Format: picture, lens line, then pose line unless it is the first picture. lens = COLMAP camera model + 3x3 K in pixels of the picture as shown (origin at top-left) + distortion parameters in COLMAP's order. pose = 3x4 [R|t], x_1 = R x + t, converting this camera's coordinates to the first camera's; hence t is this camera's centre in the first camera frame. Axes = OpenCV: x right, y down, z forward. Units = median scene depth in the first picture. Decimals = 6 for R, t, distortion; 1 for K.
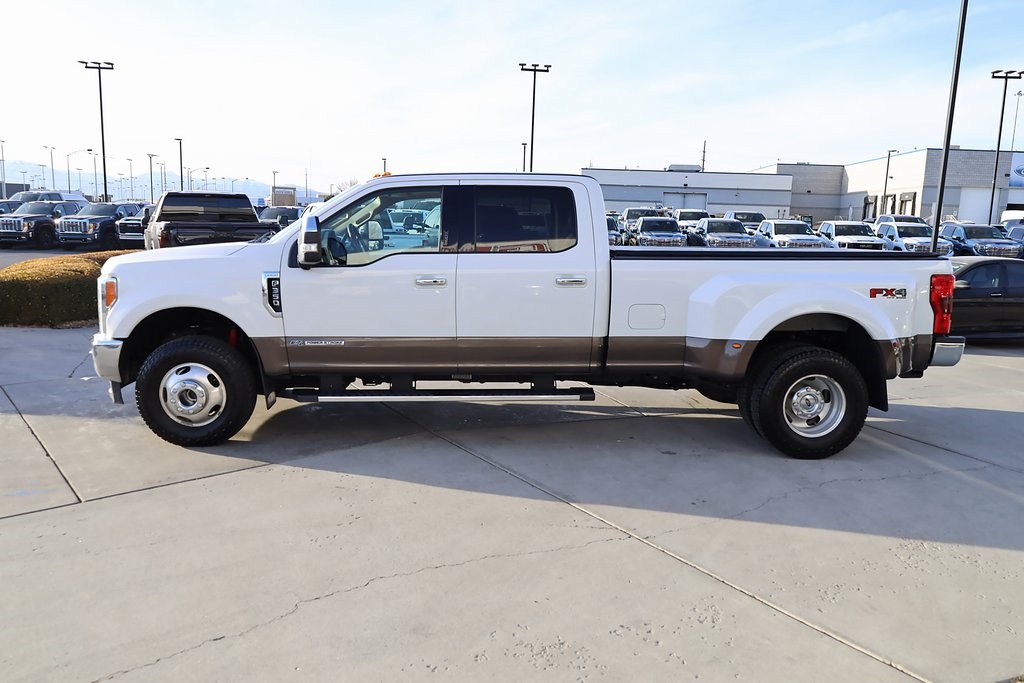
lens RADIAL K [[743.8, 0, 512.0], [0, 743.8, 341.5], [0, 0, 1]] dist [-0.002007, 0.002921]
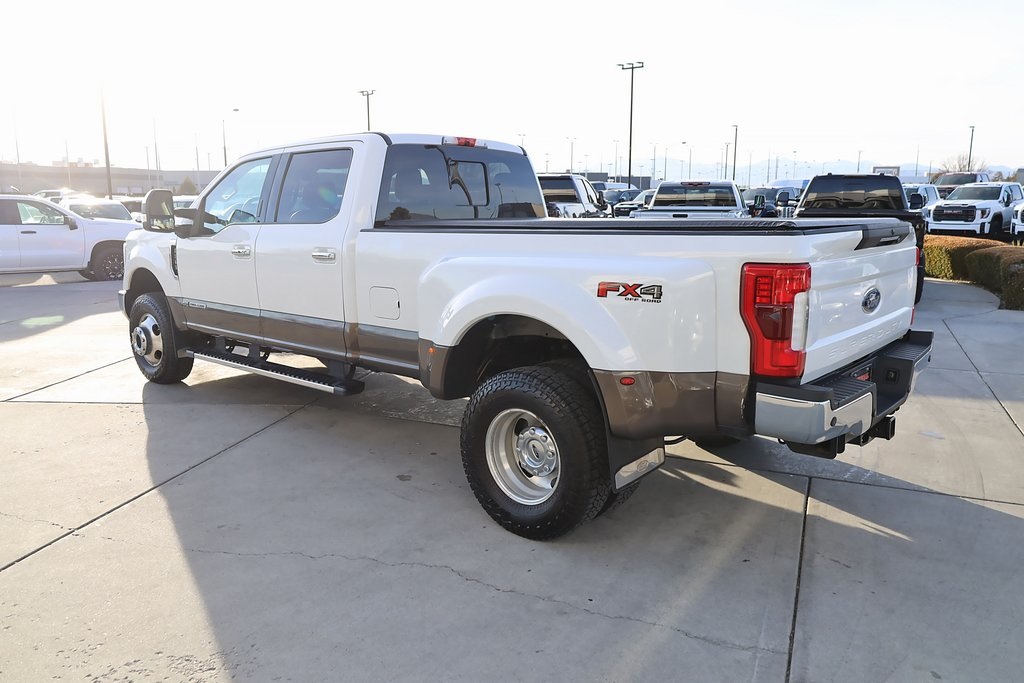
lens RADIAL K [[743.8, 0, 512.0], [0, 743.8, 341.5], [0, 0, 1]] dist [-0.002007, 0.002921]
pose [[0.718728, 0.106408, -0.687101, 0.838152], [-0.092153, 0.994080, 0.057553, -0.050962], [0.689157, 0.021954, 0.724279, 0.516333]]
